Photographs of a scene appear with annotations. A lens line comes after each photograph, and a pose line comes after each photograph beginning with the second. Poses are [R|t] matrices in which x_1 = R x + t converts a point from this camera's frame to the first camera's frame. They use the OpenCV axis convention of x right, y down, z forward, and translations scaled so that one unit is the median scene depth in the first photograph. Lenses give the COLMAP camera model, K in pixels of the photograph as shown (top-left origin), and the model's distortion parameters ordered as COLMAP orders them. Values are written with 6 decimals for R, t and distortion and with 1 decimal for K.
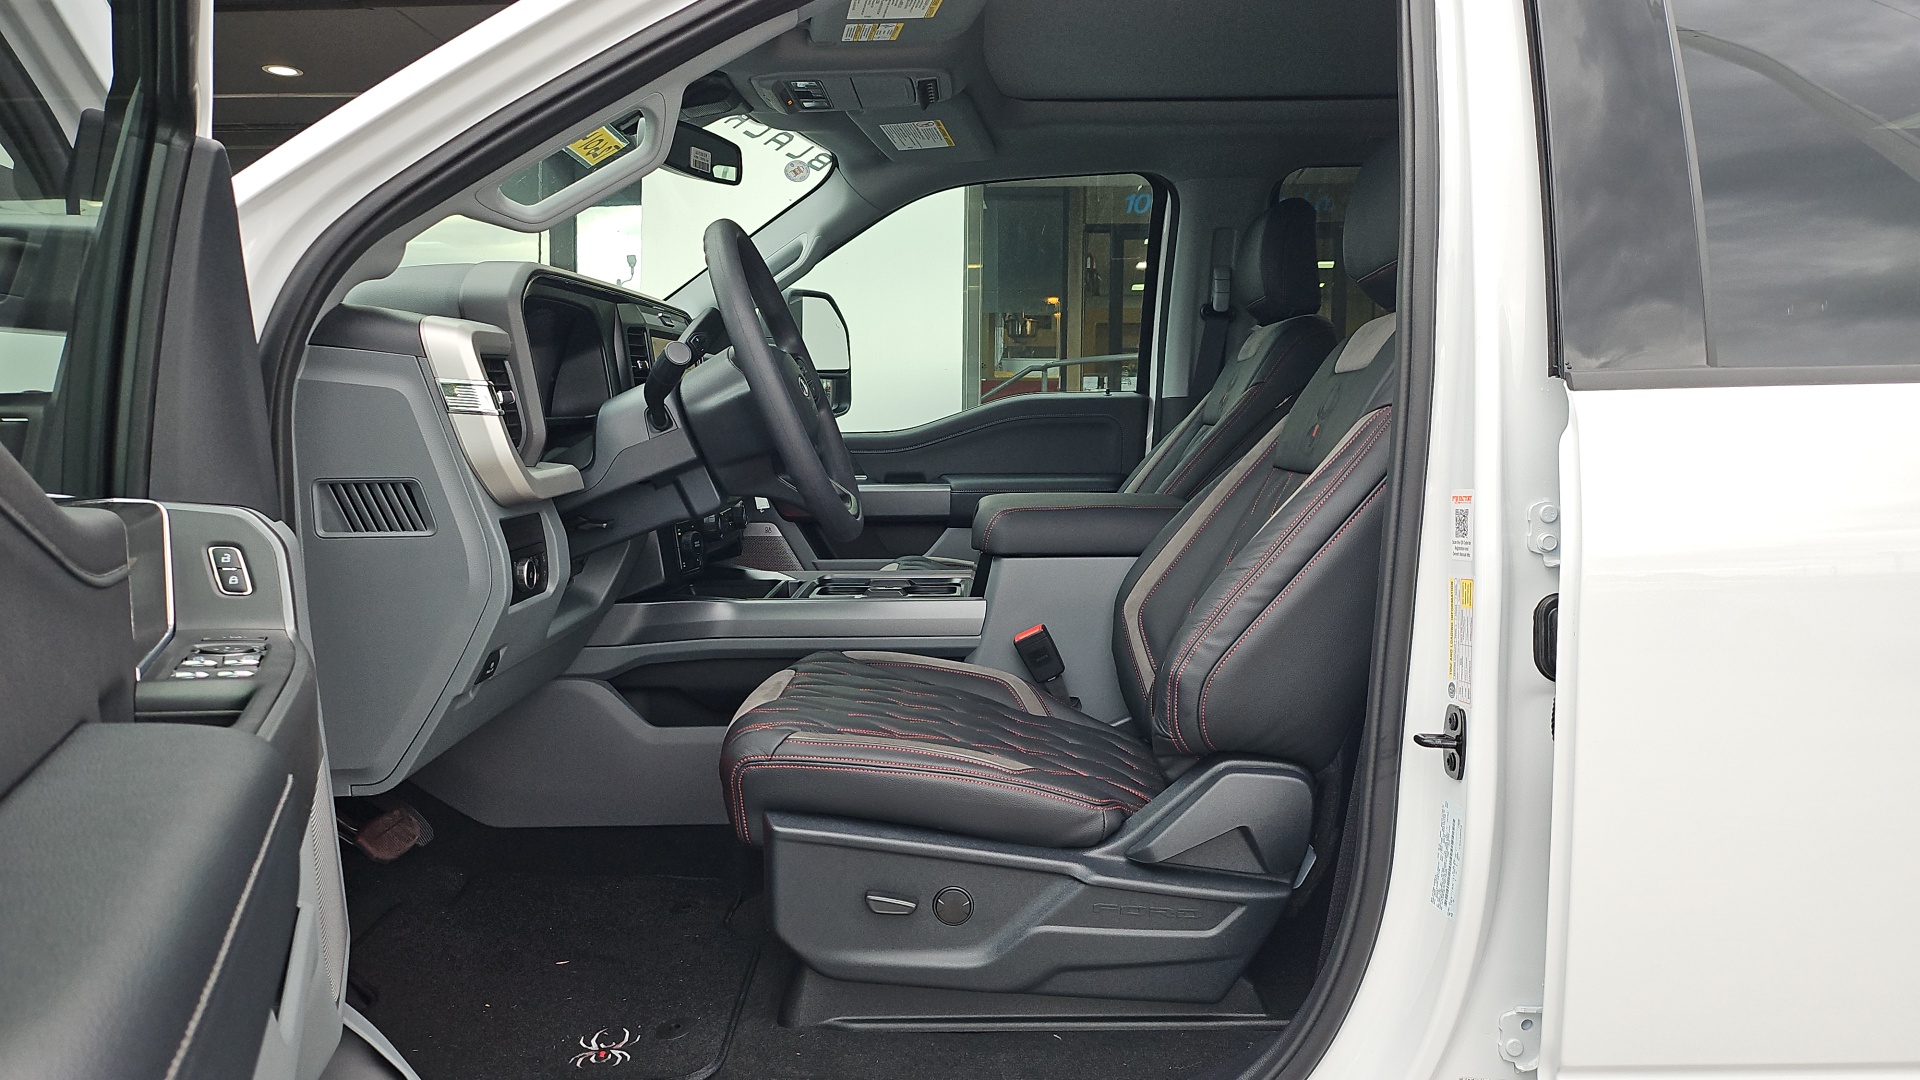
lens RADIAL K [[1342.1, 0, 974.2], [0, 1342.1, 544.0], [0, 0, 1]] dist [0.043209, -0.025666]
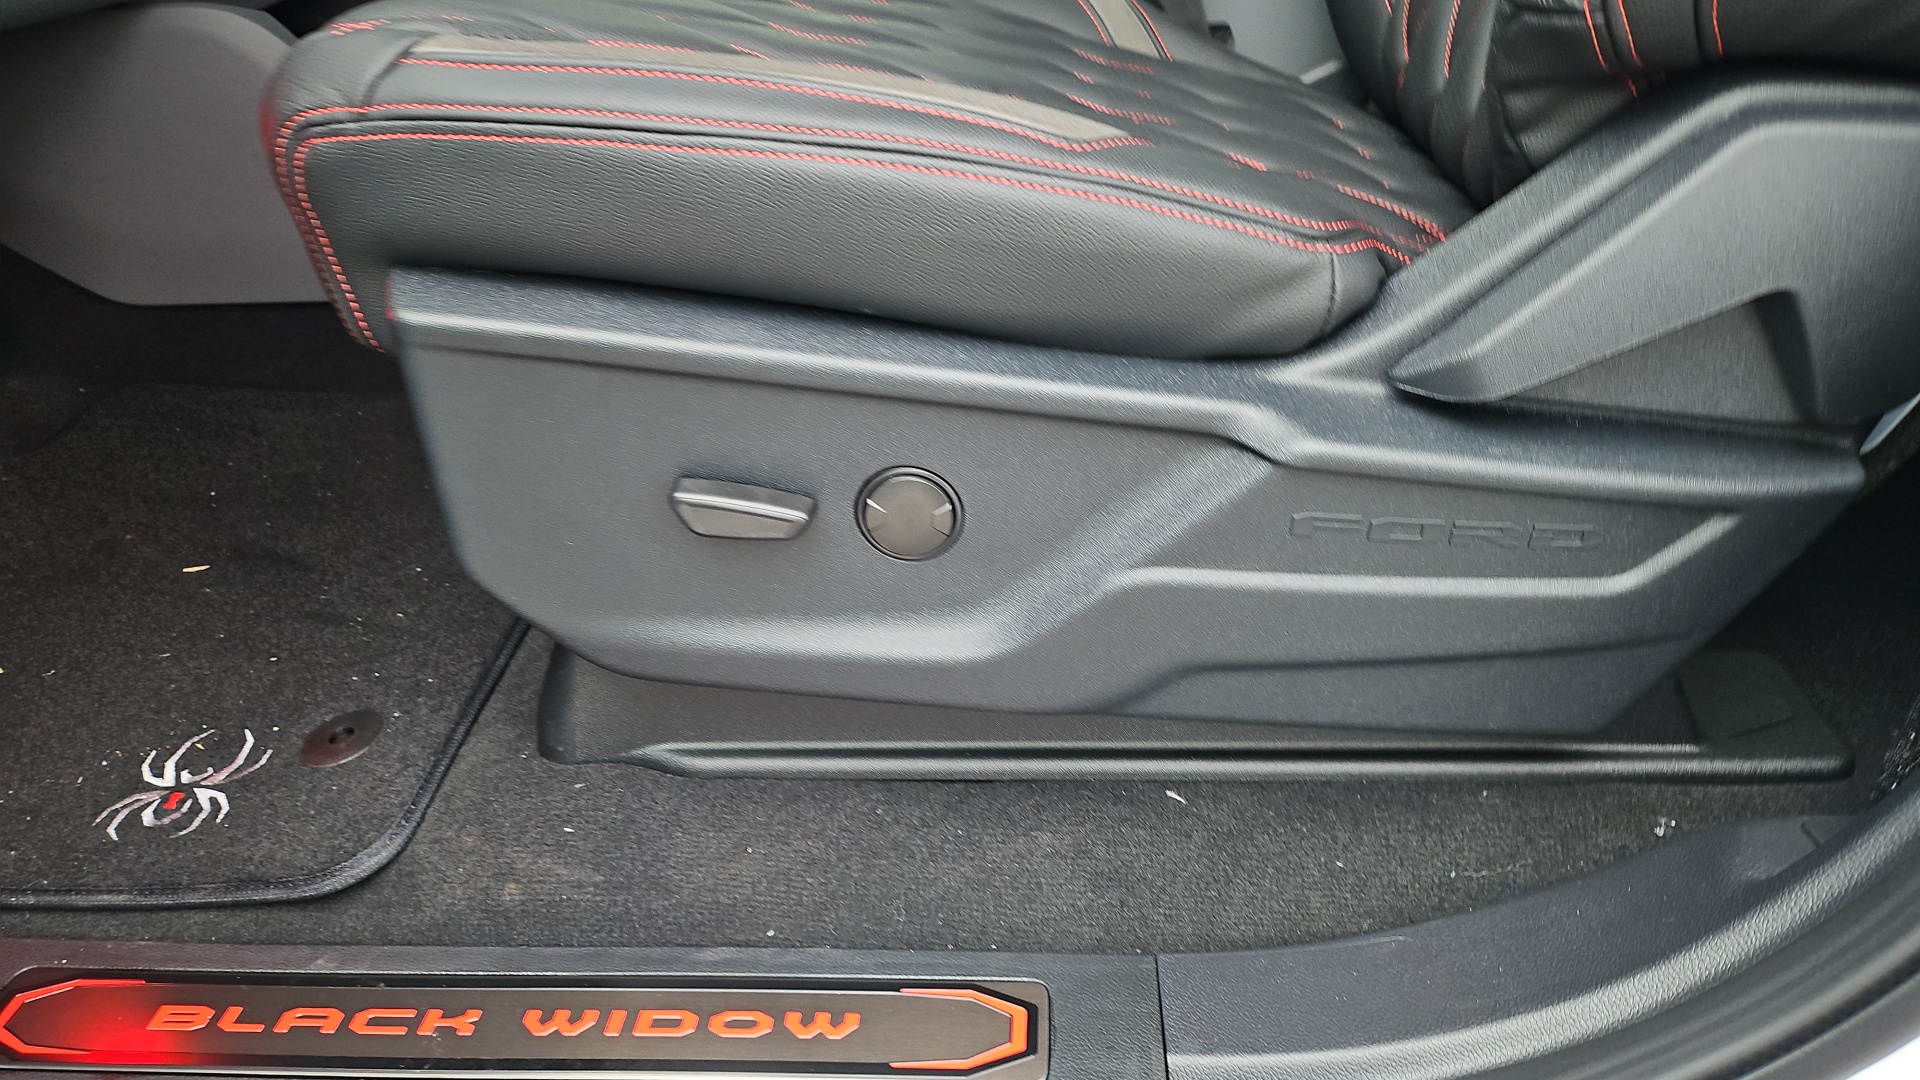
lens RADIAL K [[1342.1, 0, 970.2], [0, 1342.1, 540.8], [0, 0, 1]] dist [0.043209, -0.025666]
pose [[0.997624, -0.000246, -0.068901, 0.027057], [0.026277, 0.925773, 0.377166, 0.133798], [0.063694, -0.378080, 0.923579, 0.647844]]
